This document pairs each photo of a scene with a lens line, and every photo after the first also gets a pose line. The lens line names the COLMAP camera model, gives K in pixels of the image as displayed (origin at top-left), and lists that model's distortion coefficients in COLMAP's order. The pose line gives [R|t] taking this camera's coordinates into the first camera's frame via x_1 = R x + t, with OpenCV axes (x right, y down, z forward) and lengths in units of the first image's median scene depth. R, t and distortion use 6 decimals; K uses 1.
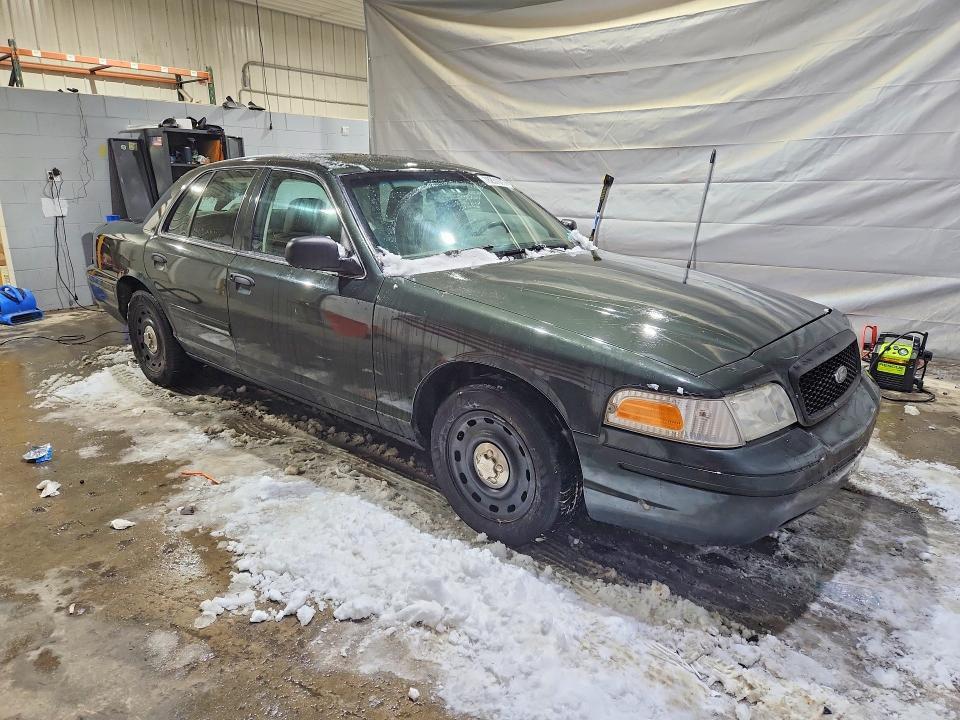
lens RADIAL K [[651.7, 0, 479.1], [0, 651.7, 355.9], [0, 0, 1]] dist [0.068094, -0.054450]
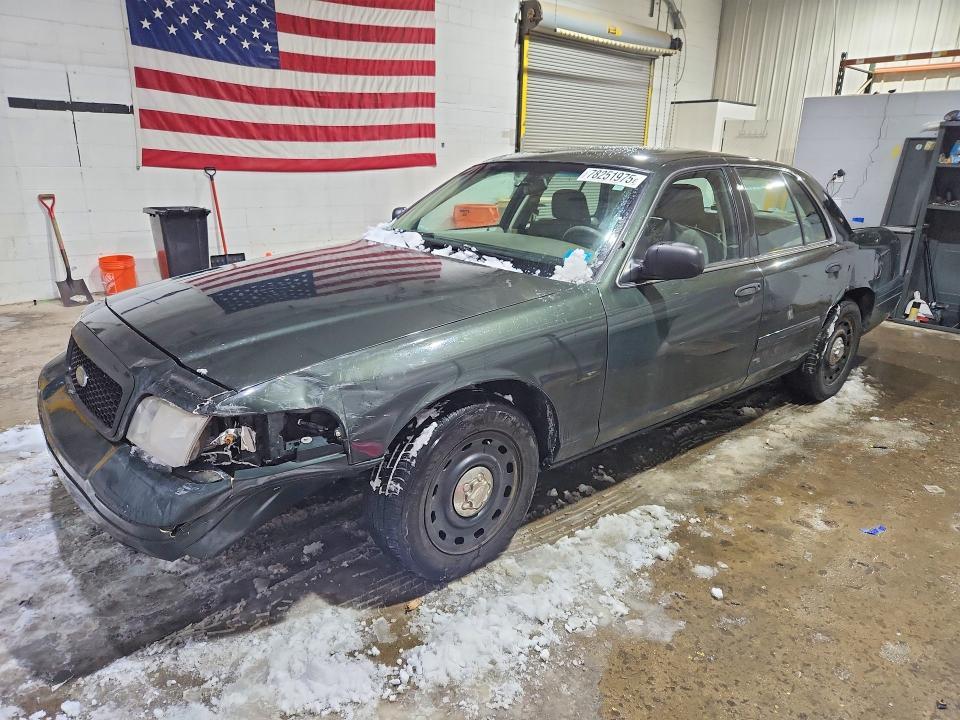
lens RADIAL K [[651.7, 0, 479.1], [0, 651.7, 355.9], [0, 0, 1]] dist [0.068094, -0.054450]
pose [[-0.154993, 0.270196, -0.950248, 0.520309], [-0.291709, 0.906466, 0.305327, -0.168446], [0.943866, 0.324520, -0.061677, 0.618778]]
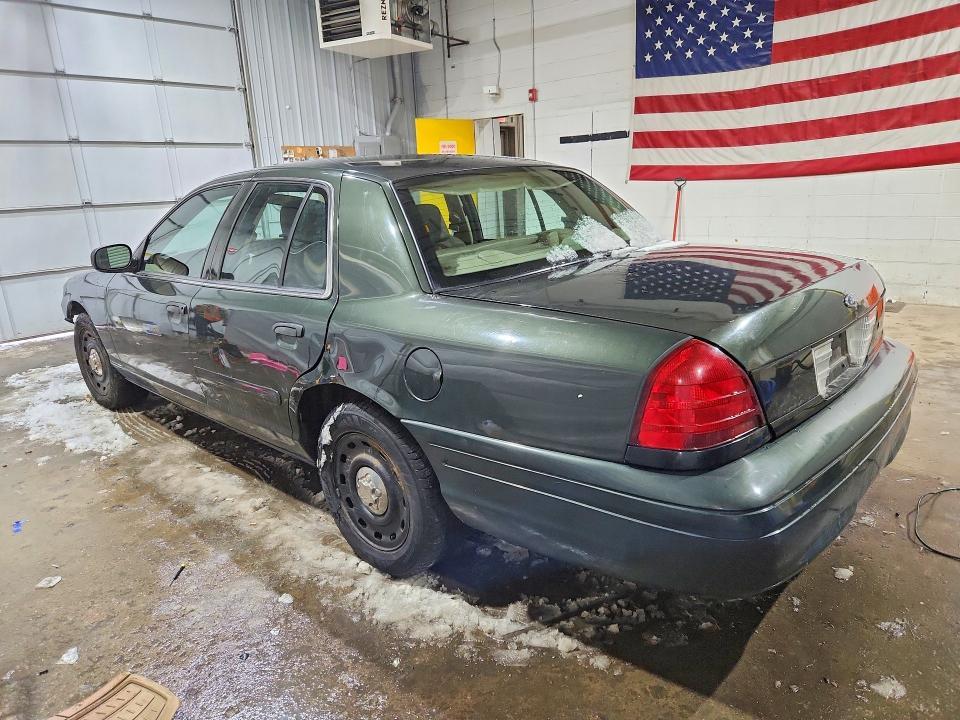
lens RADIAL K [[651.7, 0, 479.1], [0, 651.7, 355.9], [0, 0, 1]] dist [0.068094, -0.054450]
pose [[-0.997762, 0.018329, 0.064307, -0.246026], [0.048892, 0.856039, 0.514594, -0.330304], [-0.045617, 0.516587, -0.855019, 1.187768]]
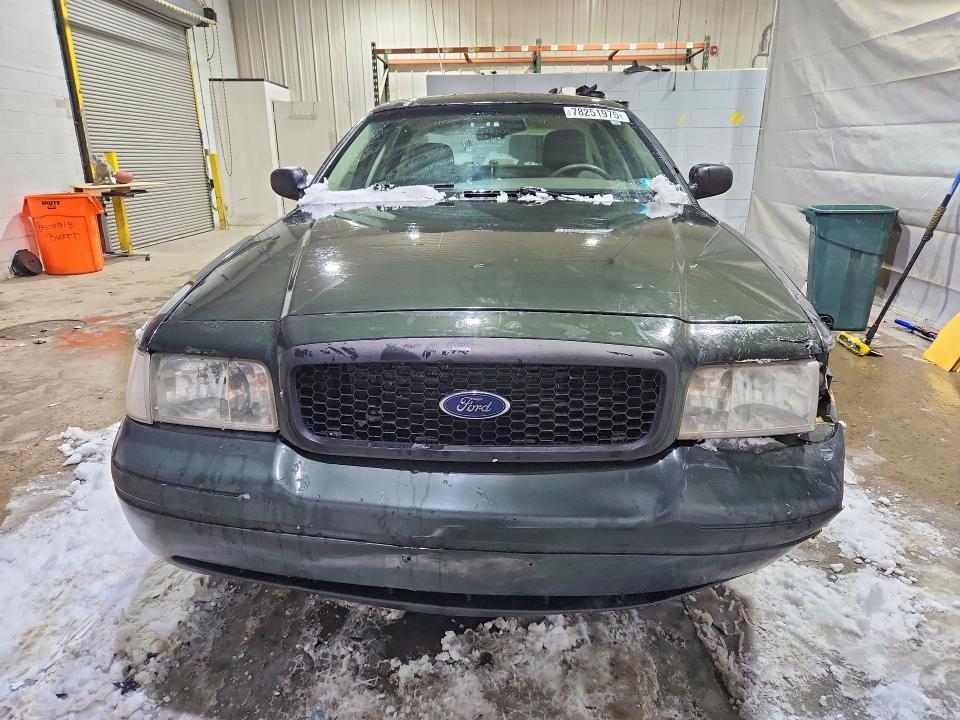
lens RADIAL K [[651.7, 0, 479.1], [0, 651.7, 355.9], [0, 0, 1]] dist [0.068094, -0.054450]
pose [[0.620120, 0.208436, -0.756310, 0.377936], [-0.195443, 0.974709, 0.108376, -0.027494], [0.759772, 0.080609, 0.645174, 0.263084]]
